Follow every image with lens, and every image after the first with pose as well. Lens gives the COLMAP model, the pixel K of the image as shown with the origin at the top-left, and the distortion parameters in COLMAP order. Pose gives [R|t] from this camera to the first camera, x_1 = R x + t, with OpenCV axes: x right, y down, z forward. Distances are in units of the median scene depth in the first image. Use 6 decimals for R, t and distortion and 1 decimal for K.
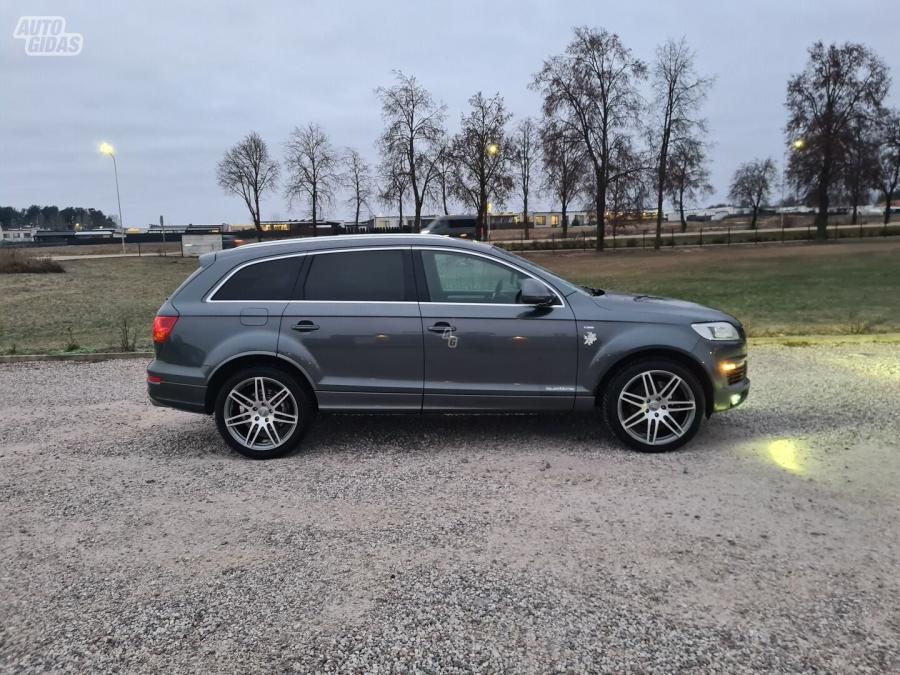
lens RADIAL K [[660.9, 0, 449.9], [0, 660.9, 323.0], [0, 0, 1]] dist [0.082957, -0.079076]
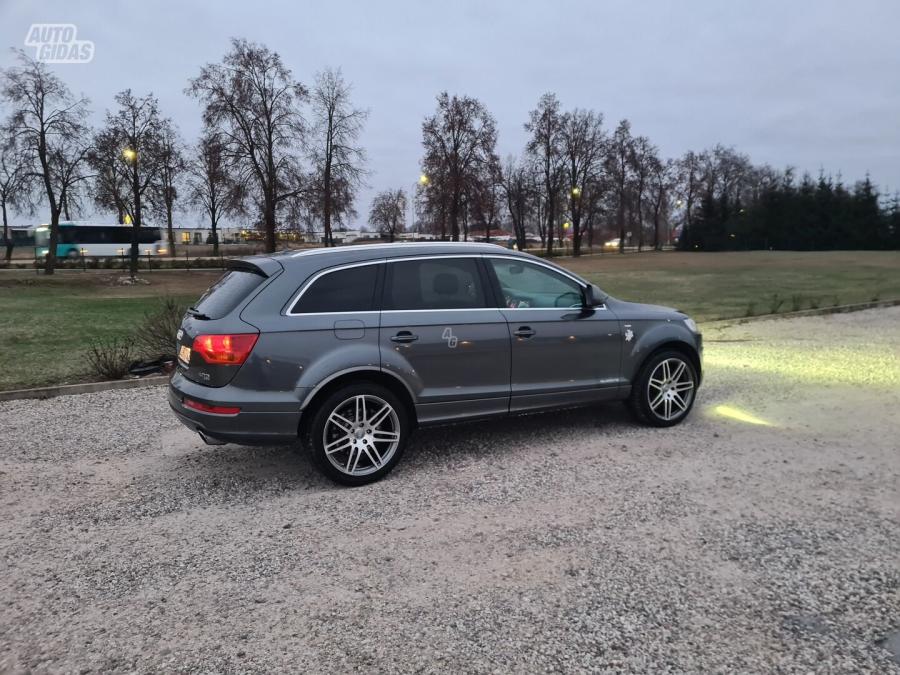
lens RADIAL K [[665.1, 0, 456.2], [0, 665.1, 329.8], [0, 0, 1]] dist [0.080665, -0.073616]
pose [[0.855441, -0.042918, 0.516119, -0.597390], [0.053250, 0.998568, -0.005223, 0.003315], [-0.515155, 0.031952, 0.856501, 0.134750]]
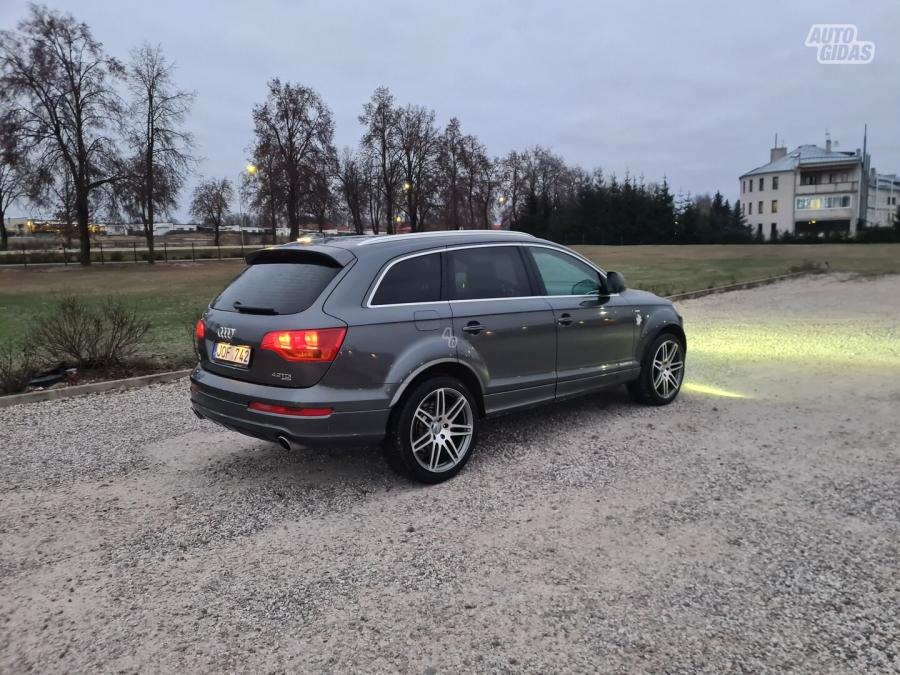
lens RADIAL K [[665.1, 0, 456.2], [0, 665.1, 329.8], [0, 0, 1]] dist [0.080665, -0.073616]
pose [[0.696259, -0.073779, 0.713989, -0.830422], [0.084439, 0.996216, 0.020600, -0.011328], [-0.712807, 0.045946, 0.699854, 0.340475]]
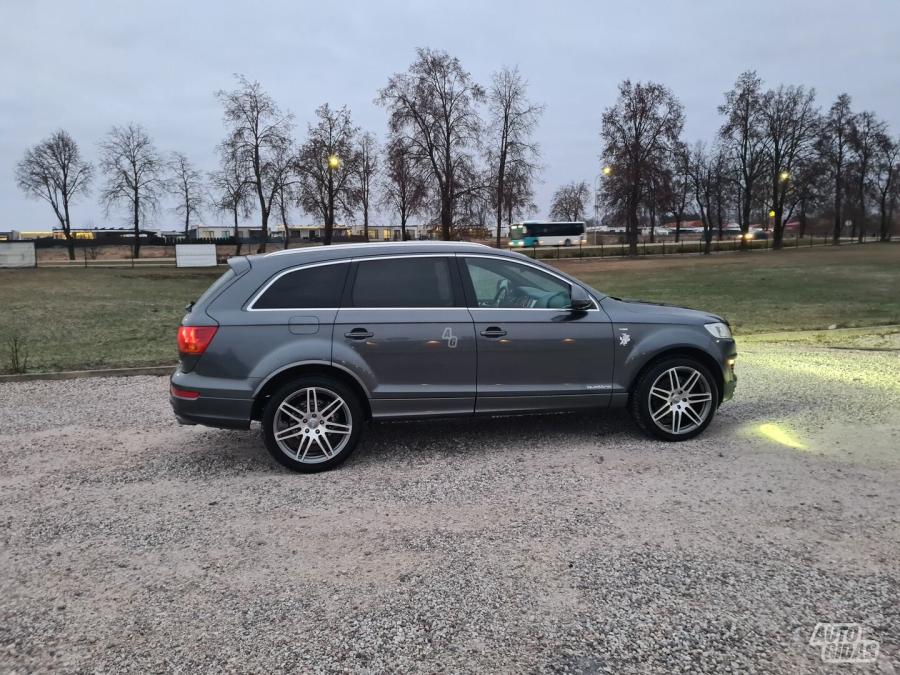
lens RADIAL K [[659.9, 0, 446.9], [0, 659.9, 323.9], [0, 0, 1]] dist [0.081739, -0.071437]
pose [[0.969011, -0.017403, 0.246403, -0.308070], [0.021876, 0.999642, -0.015426, 0.007645], [-0.246046, 0.020338, 0.969045, 0.015869]]
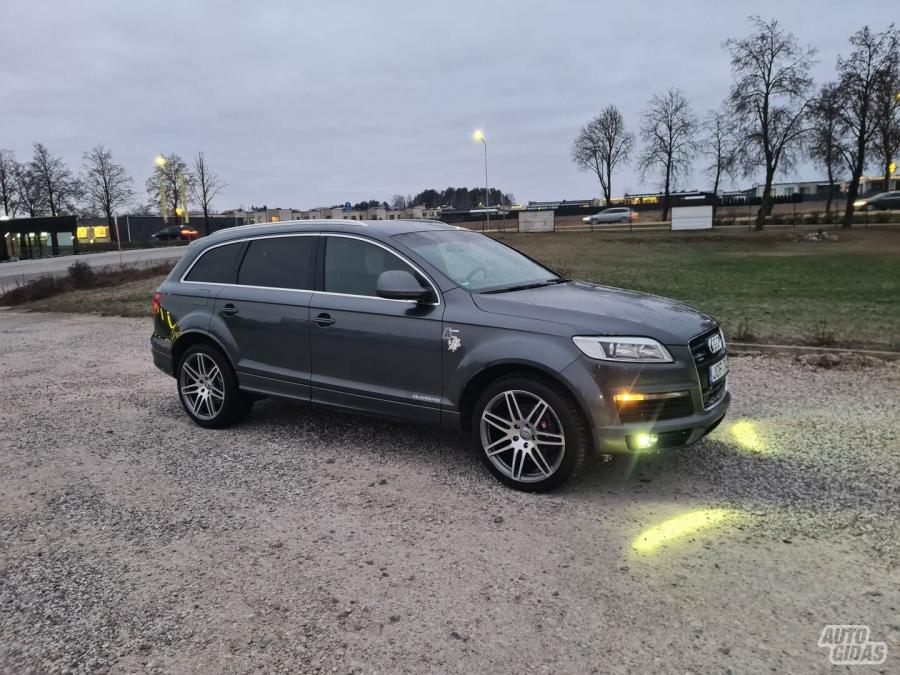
lens RADIAL K [[665.1, 0, 456.2], [0, 665.1, 329.8], [0, 0, 1]] dist [0.080665, -0.073616]
pose [[0.860365, 0.075040, -0.504124, 0.582957], [-0.050843, 0.996805, 0.061606, -0.042750], [0.507136, -0.027372, 0.861431, 0.245638]]
